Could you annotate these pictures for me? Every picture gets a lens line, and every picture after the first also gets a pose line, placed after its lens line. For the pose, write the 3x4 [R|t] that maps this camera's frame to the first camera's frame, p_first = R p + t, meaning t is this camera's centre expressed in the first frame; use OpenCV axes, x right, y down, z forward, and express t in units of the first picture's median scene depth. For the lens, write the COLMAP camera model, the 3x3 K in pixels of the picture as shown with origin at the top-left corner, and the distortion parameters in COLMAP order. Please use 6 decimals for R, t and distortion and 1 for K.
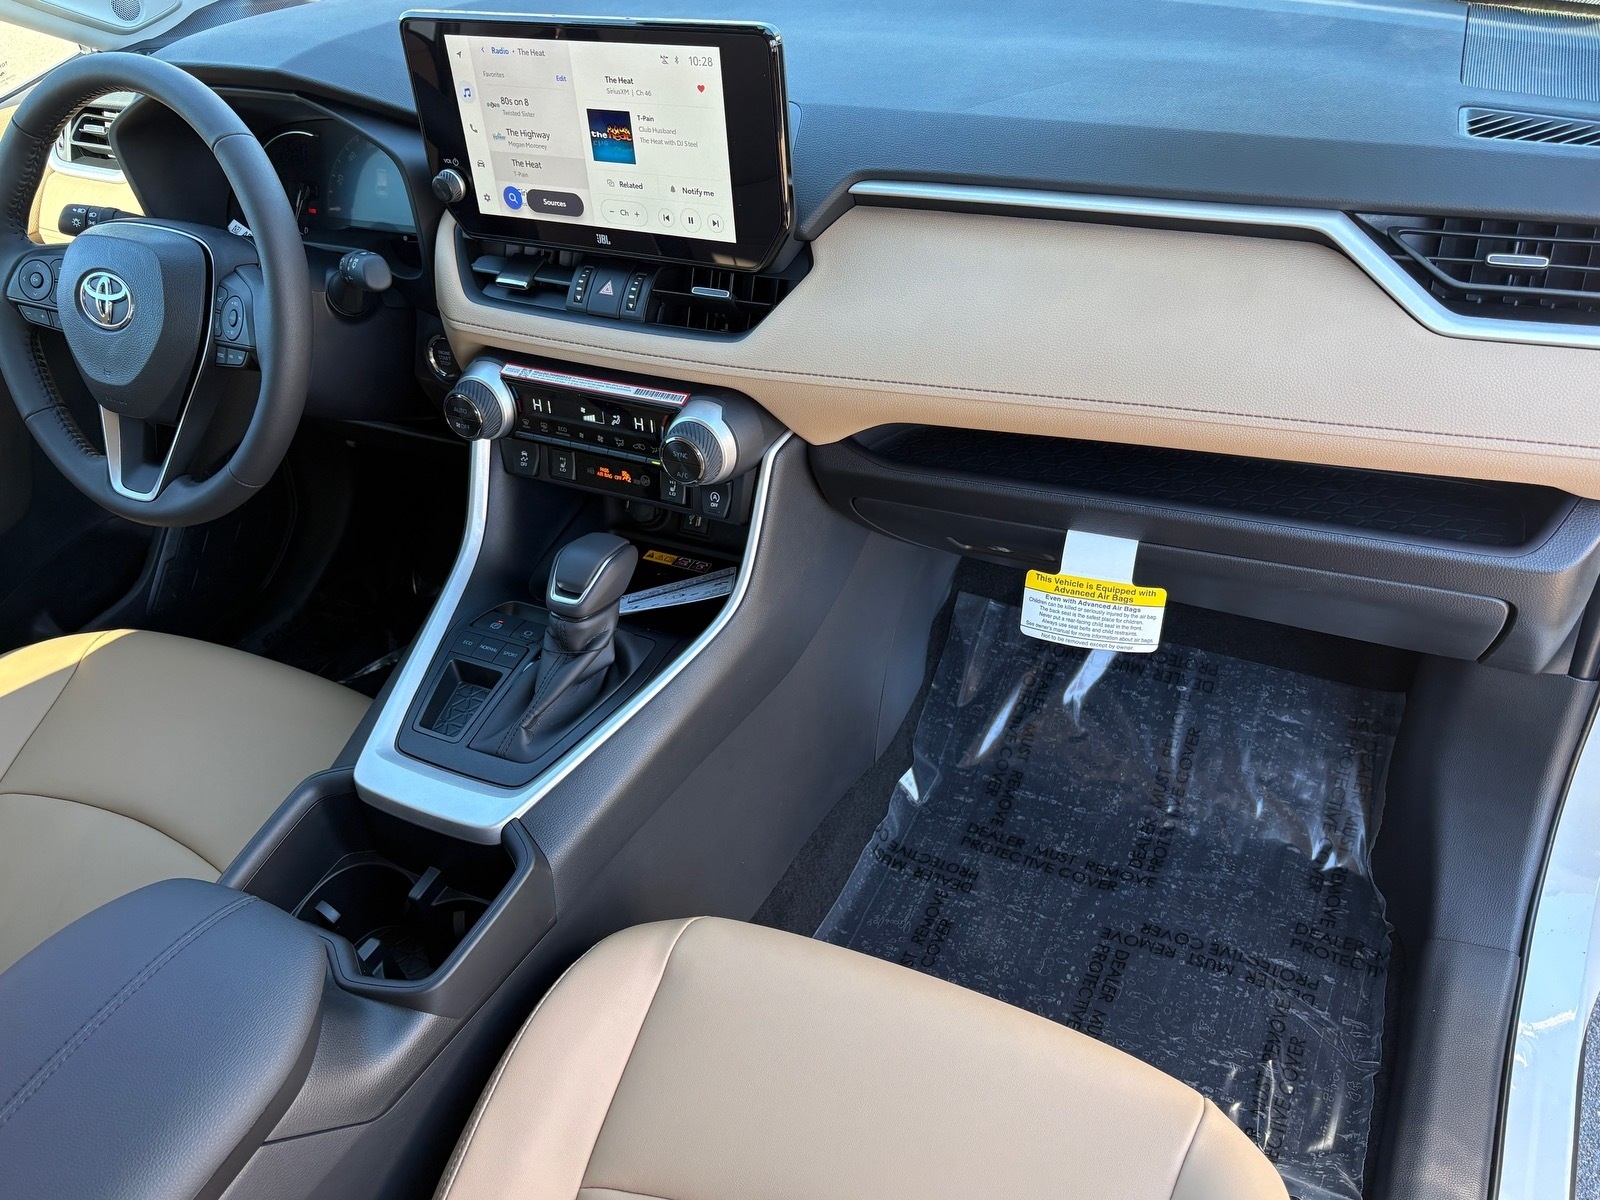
lens RADIAL K [[1266.0, 0, 800.0], [0, 1266.0, 600.0], [0, 0, 1]] dist [0.092524, -0.314540]
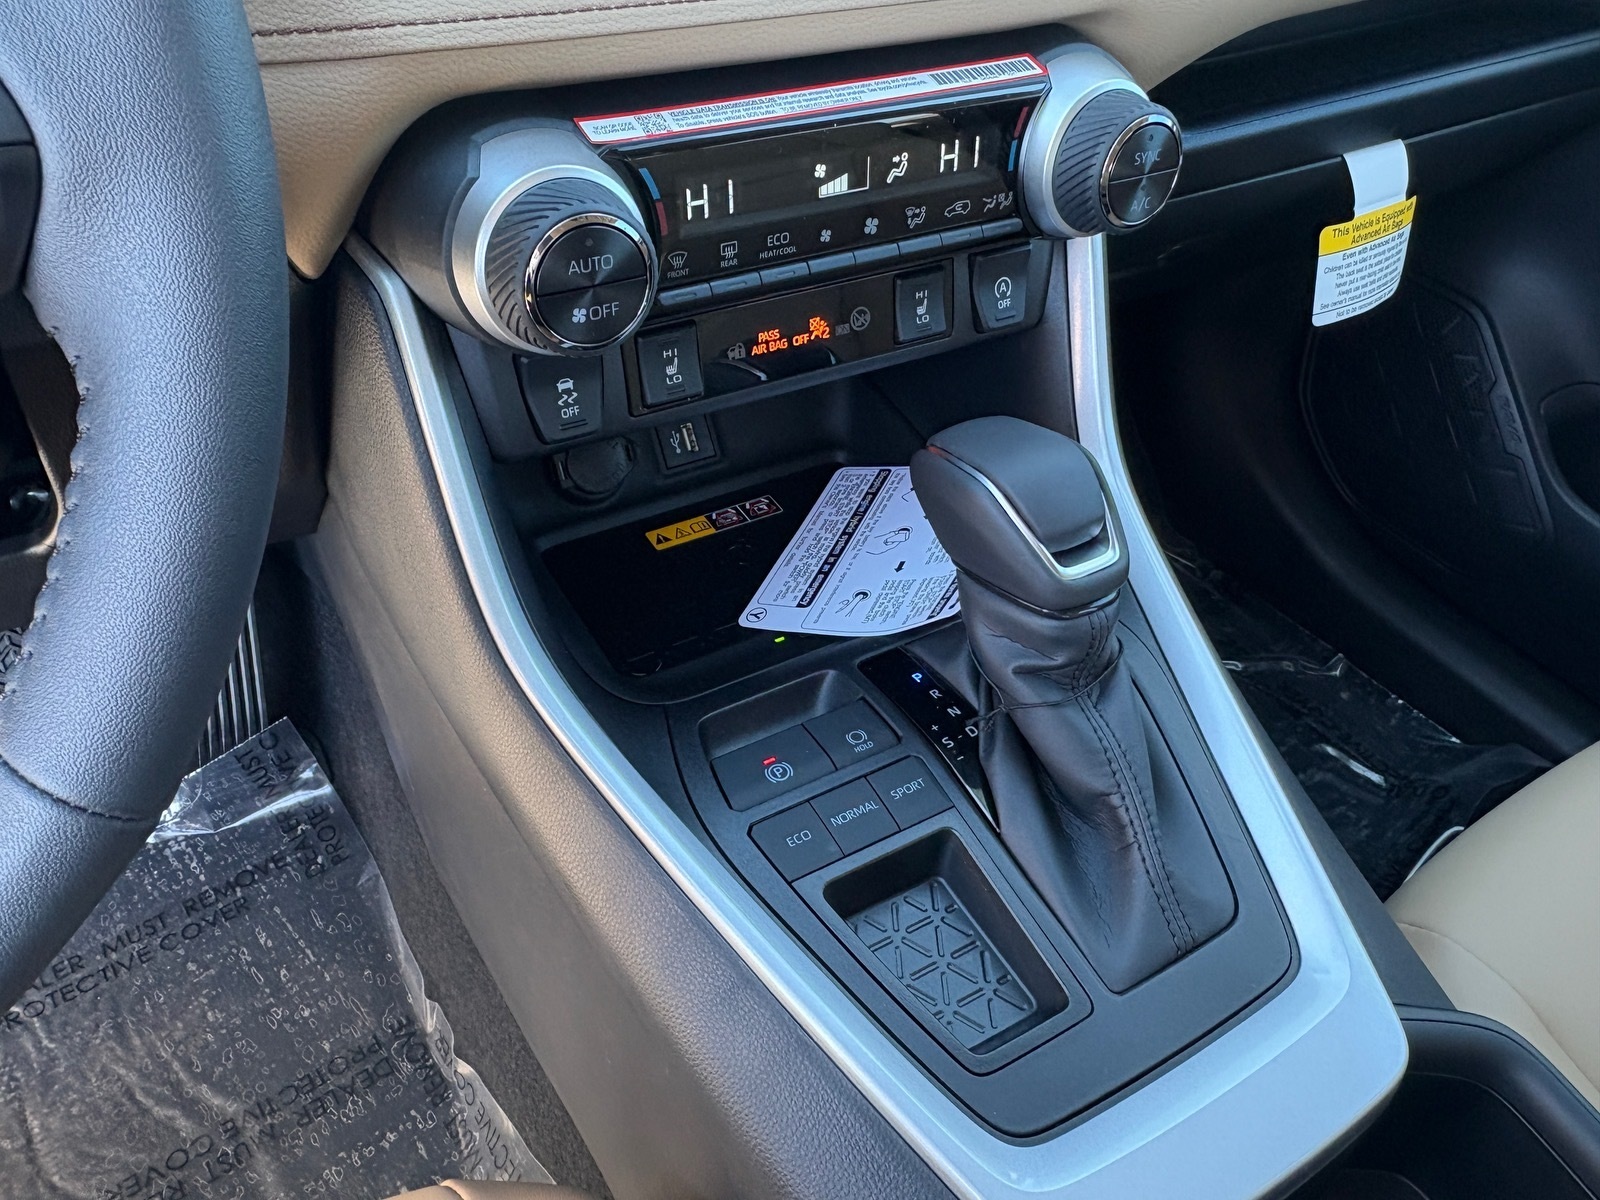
lens RADIAL K [[1165.4, 0, 761.7], [0, 1165.4, 601.4], [0, 0, 1]] dist [-0.002402, -0.000746]
pose [[0.536170, -0.463145, 0.705704, -0.508431], [0.431077, 0.869030, 0.242816, -0.127838], [-0.725737, 0.174022, 0.665599, 0.786182]]
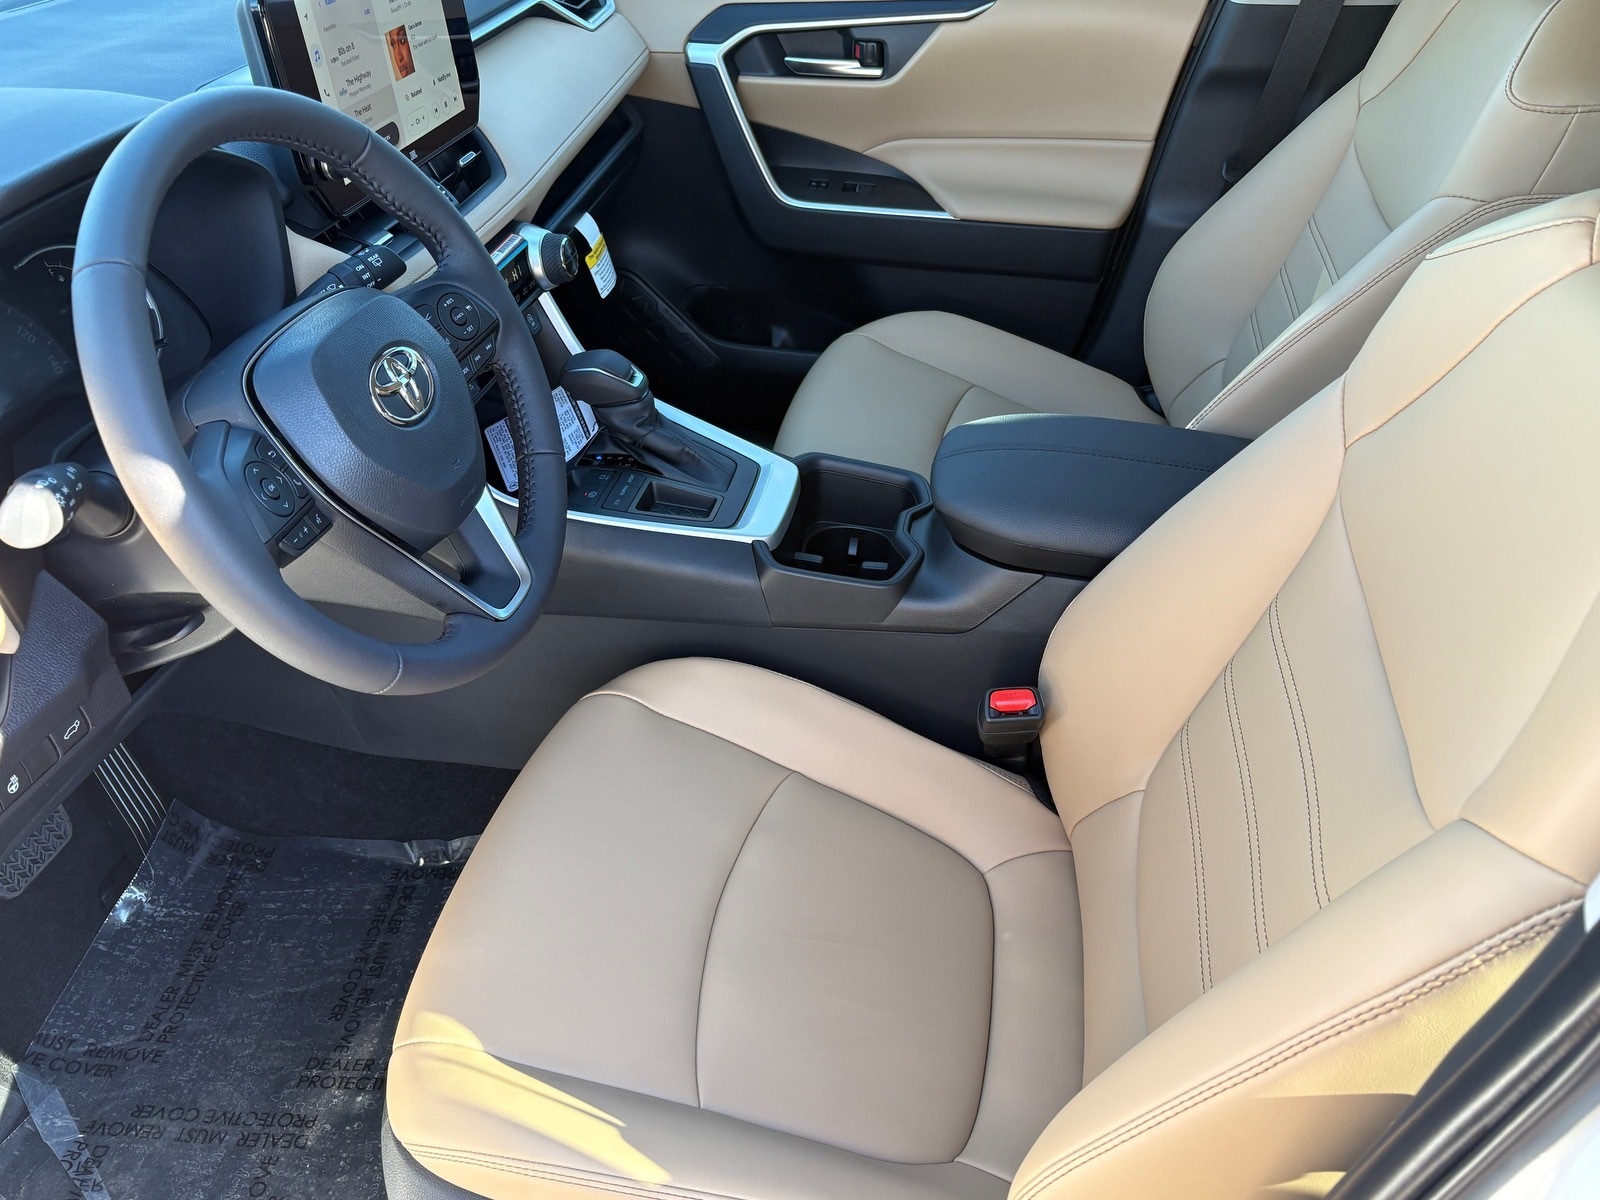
lens RADIAL K [[1237.4, 0, 800.0], [0, 1237.4, 600.0], [0, 0, 1]] dist [0.031218, -0.043529]
pose [[-0.265248, -0.484591, 0.833556, -1.306439], [0.617017, 0.579010, 0.532952, -0.413839], [-0.740901, 0.655682, 0.145420, 0.810591]]
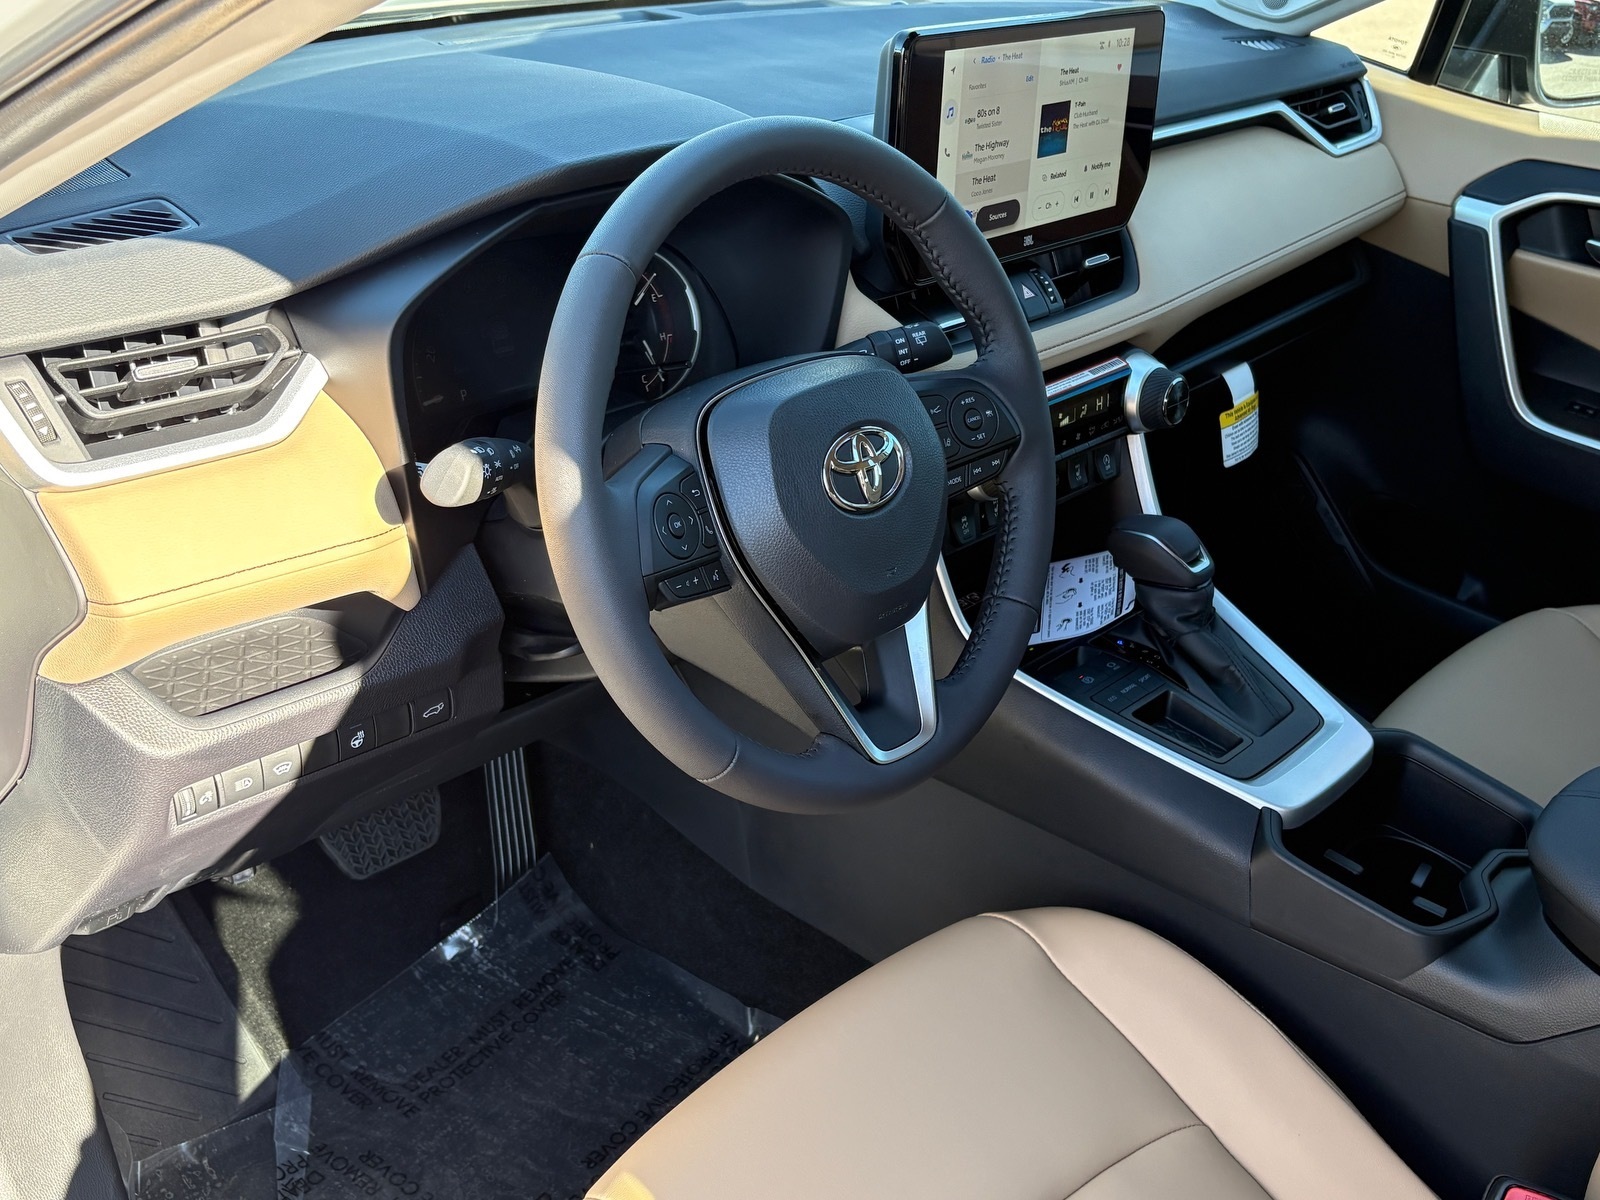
lens RADIAL K [[1614.7, 0, 803.9], [0, 1614.7, 609.1], [0, 0, 1]] dist [0.126847, -0.435382]
pose [[0.263268, -0.358278, 0.895727, -1.357022], [0.511674, 0.838984, 0.185192, -0.350160], [-0.817851, 0.409565, 0.404199, 0.723764]]
